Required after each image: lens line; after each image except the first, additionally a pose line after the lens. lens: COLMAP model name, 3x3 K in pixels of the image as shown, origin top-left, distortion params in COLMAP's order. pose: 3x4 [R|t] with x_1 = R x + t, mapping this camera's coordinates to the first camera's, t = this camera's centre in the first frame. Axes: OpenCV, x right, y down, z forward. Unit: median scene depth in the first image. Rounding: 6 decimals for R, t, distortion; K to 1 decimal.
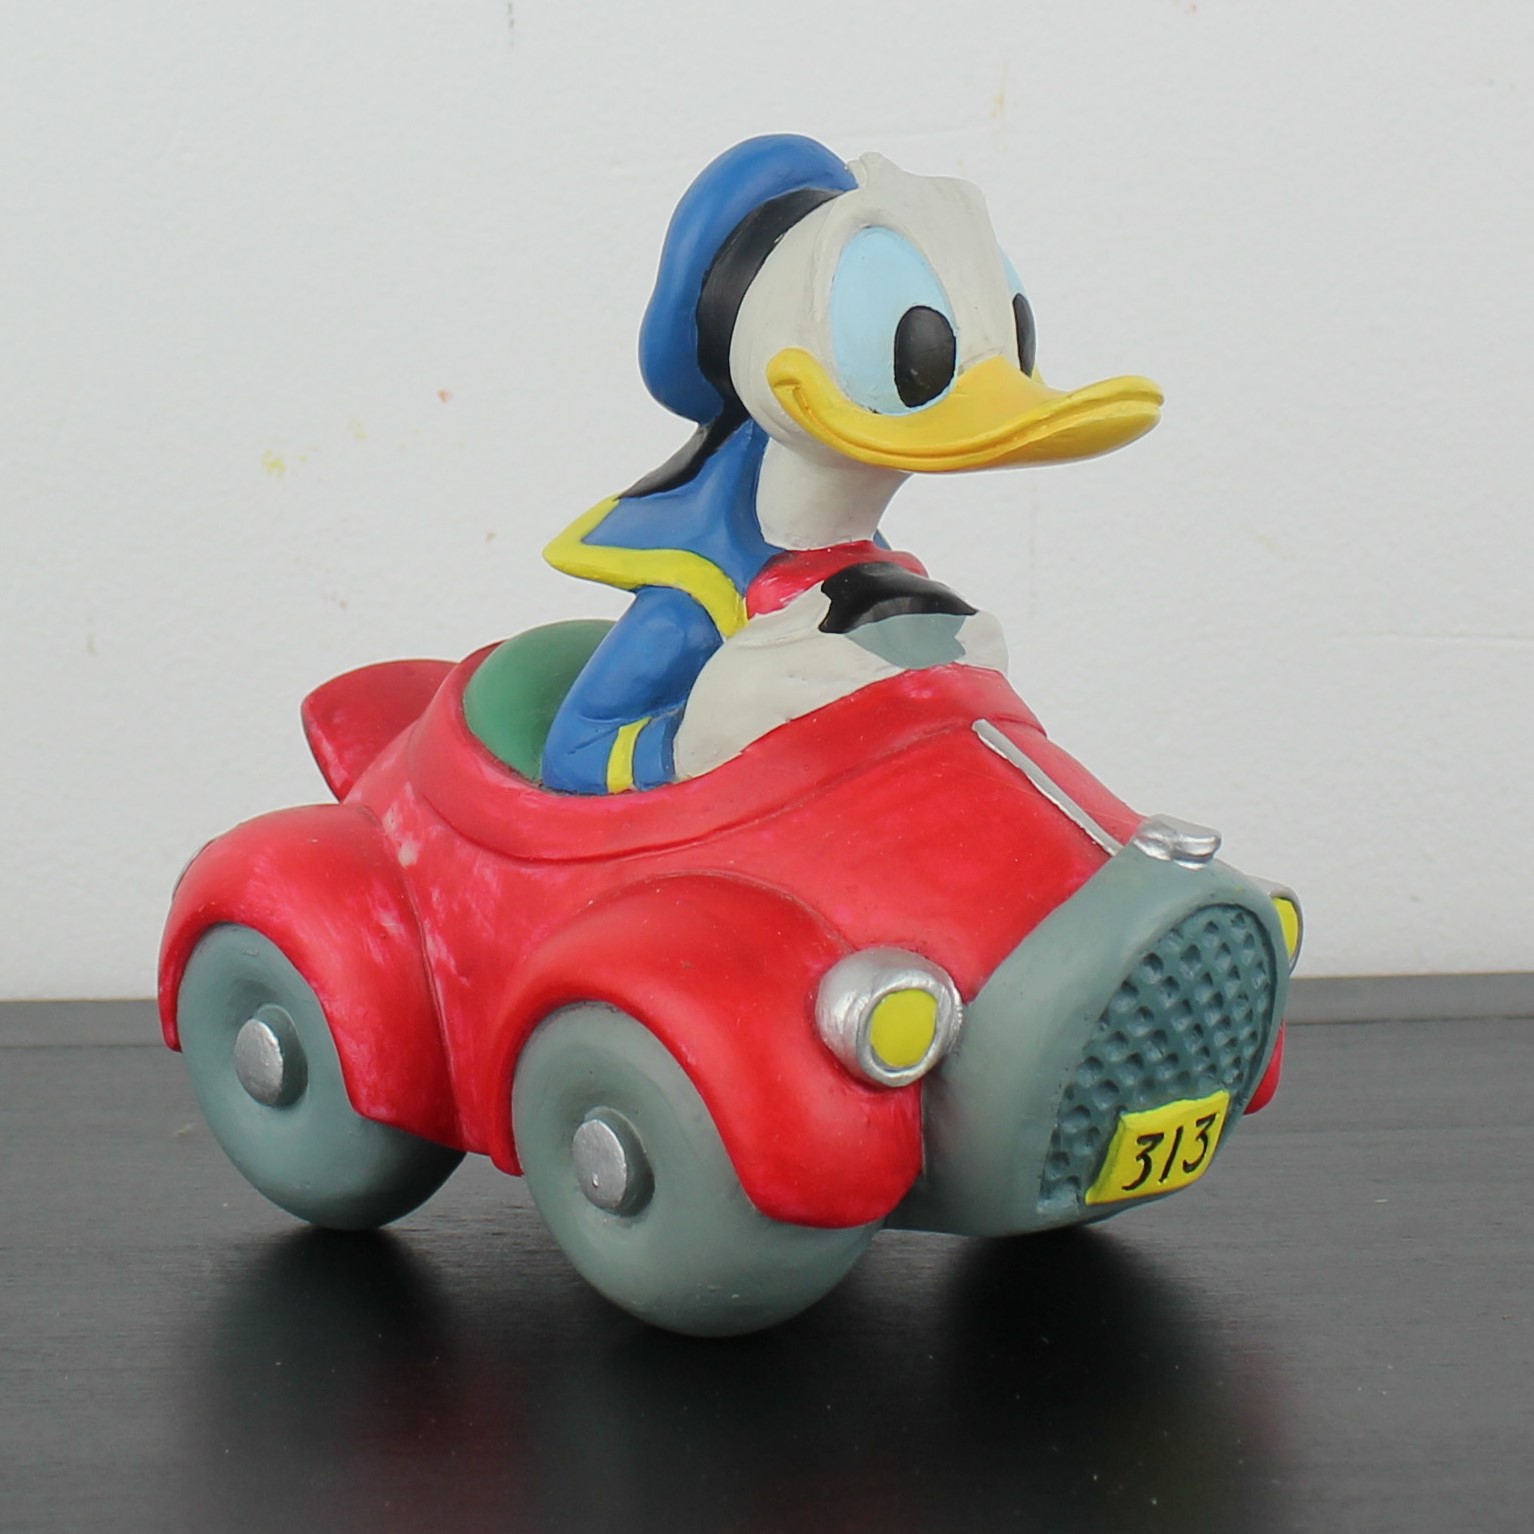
lens RADIAL K [[5022.3, 0, 767.0], [0, 5022.3, 767.0], [0, 0, 1]] dist [-0.015321, 0.269226]
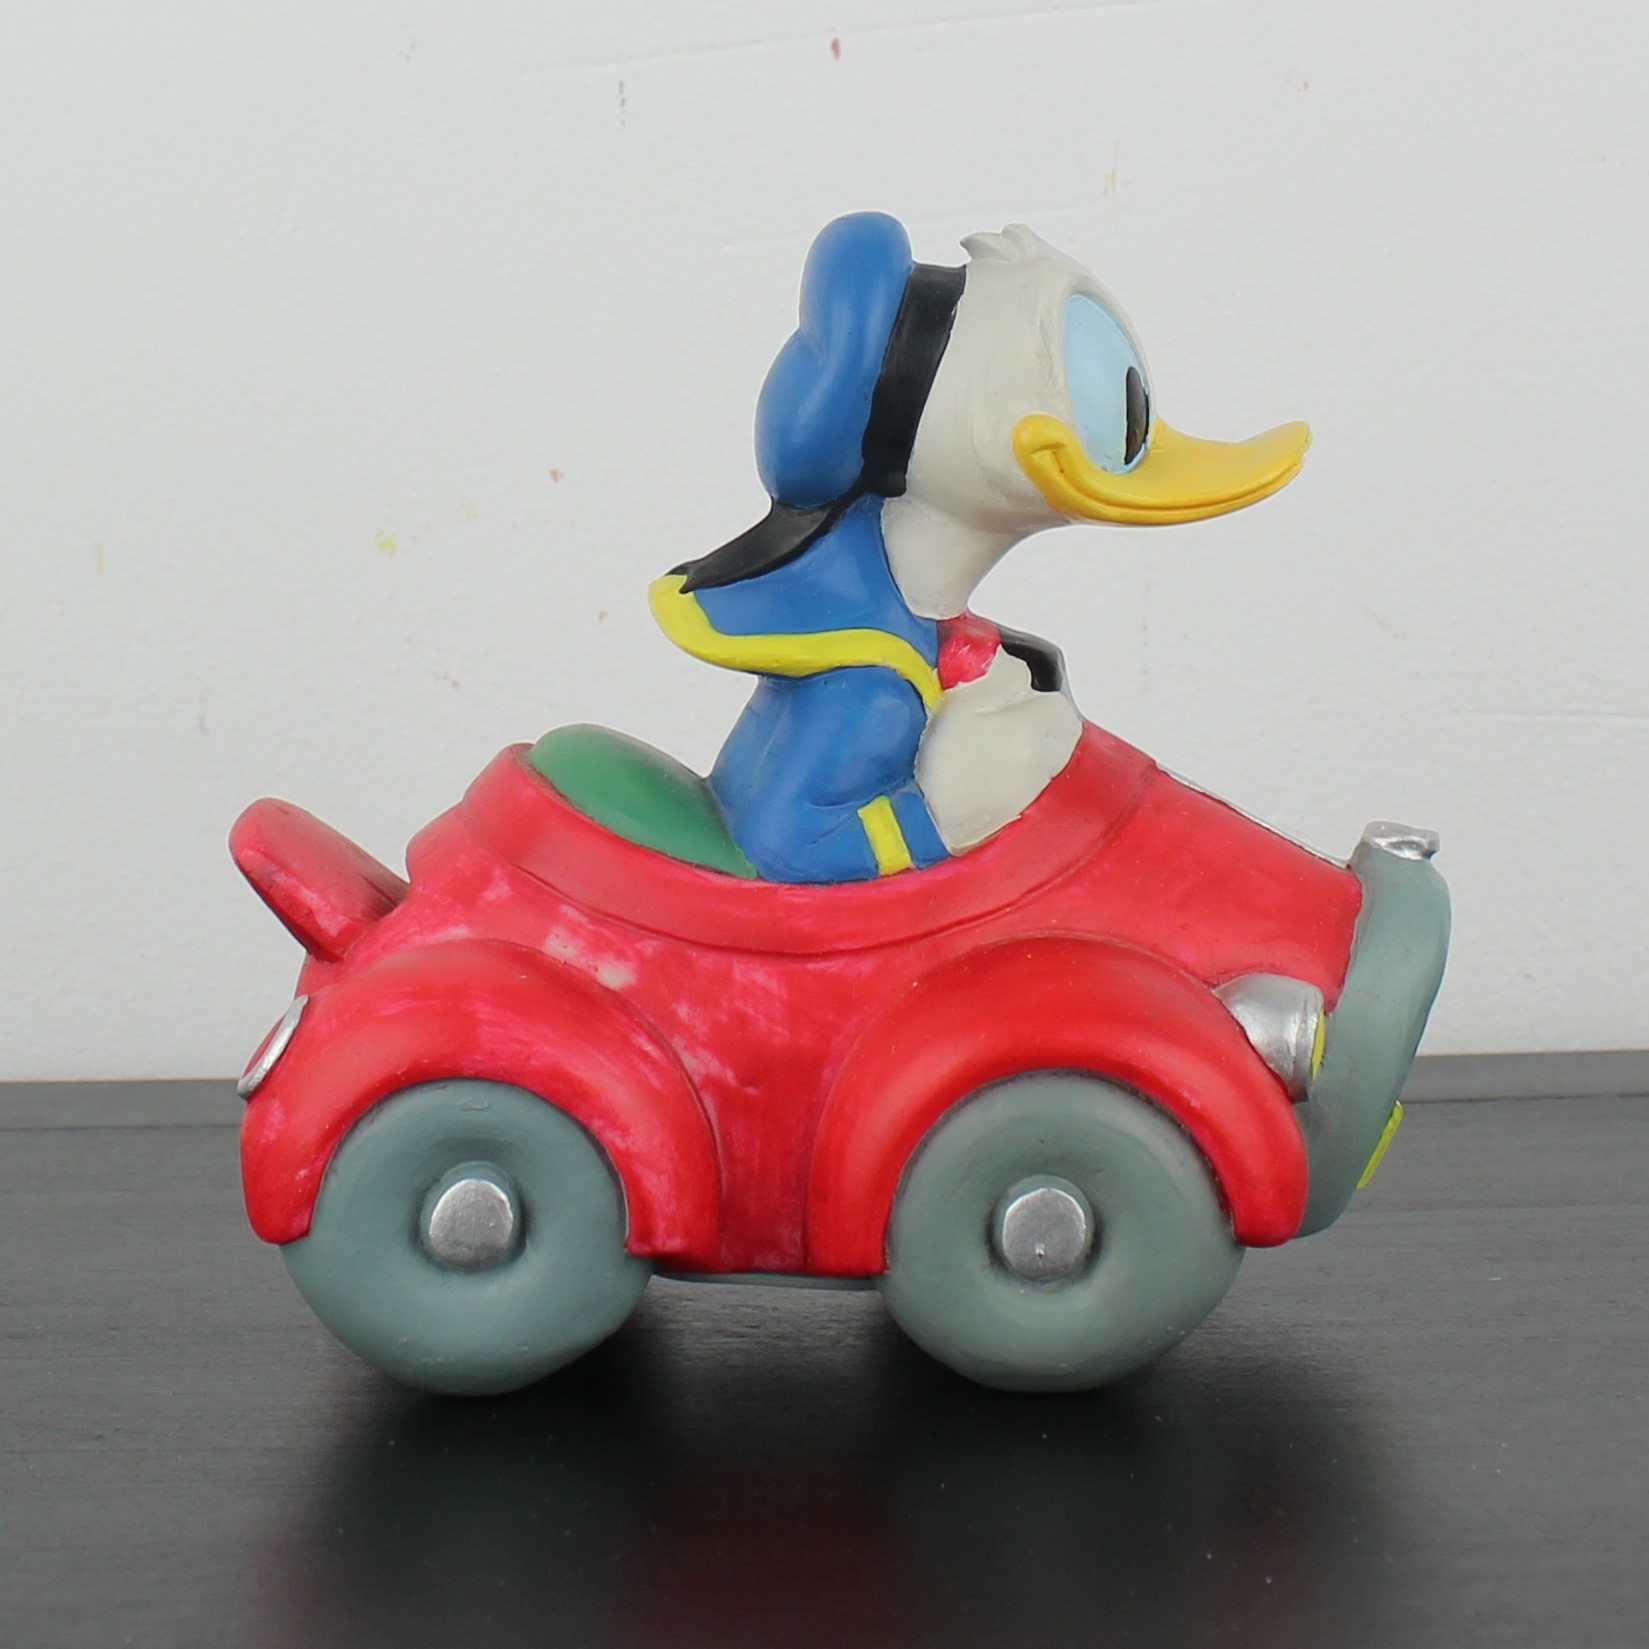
lens RADIAL K [[5010.5, 0, 824.5], [0, 5010.5, 824.5], [0, 0, 1]] dist [-0.040262, 0.091675]
pose [[0.681225, -0.109923, 0.723775, -0.750720], [0.124125, 0.991691, 0.033785, -0.039451], [-0.721475, 0.066824, 0.689209, 0.324906]]
